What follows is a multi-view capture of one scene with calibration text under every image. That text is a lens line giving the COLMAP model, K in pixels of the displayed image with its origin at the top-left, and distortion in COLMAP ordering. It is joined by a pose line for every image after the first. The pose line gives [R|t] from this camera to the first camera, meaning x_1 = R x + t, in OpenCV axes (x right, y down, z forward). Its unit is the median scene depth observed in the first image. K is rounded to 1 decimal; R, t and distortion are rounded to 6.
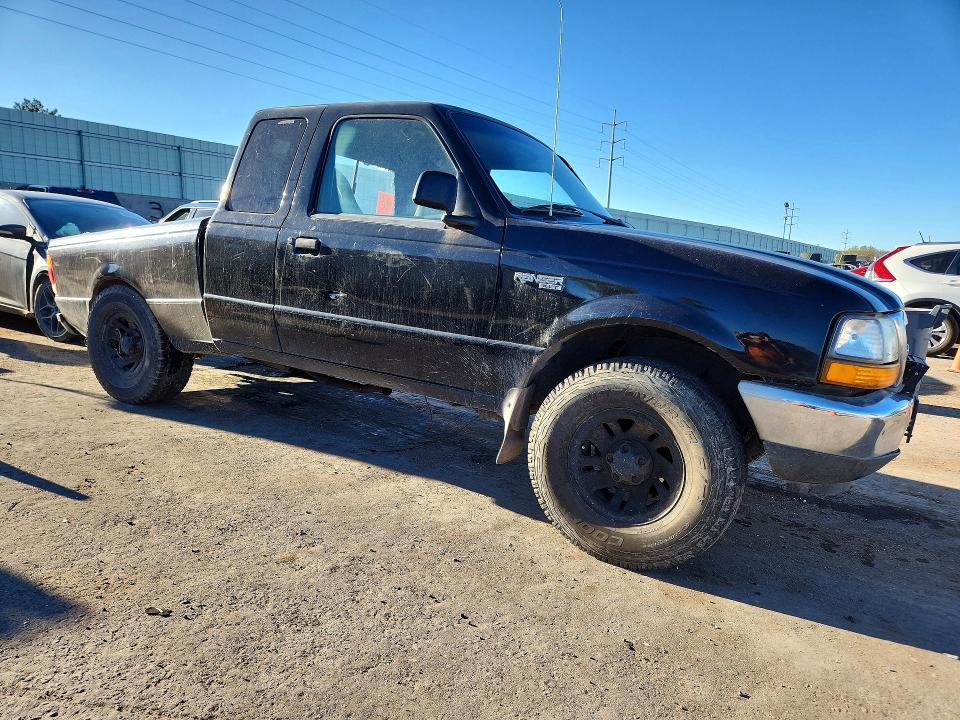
lens RADIAL K [[647.1, 0, 478.5], [0, 647.1, 379.2], [0, 0, 1]] dist [0.007011, 0.001526]
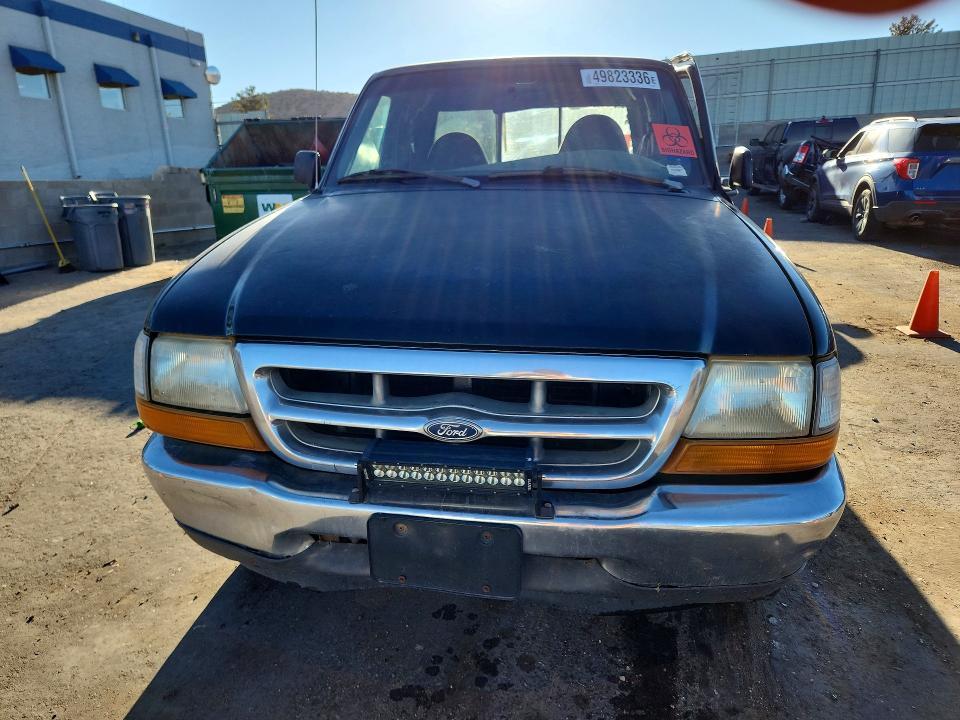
lens RADIAL K [[667.6, 0, 480.0], [0, 667.6, 360.0], [0, 0, 1]] dist [0.073130, -0.065439]
pose [[0.366389, 0.192754, -0.910278, 1.069815], [-0.124218, 0.979683, 0.157452, -0.172927], [0.922133, 0.055384, 0.382888, 0.760594]]
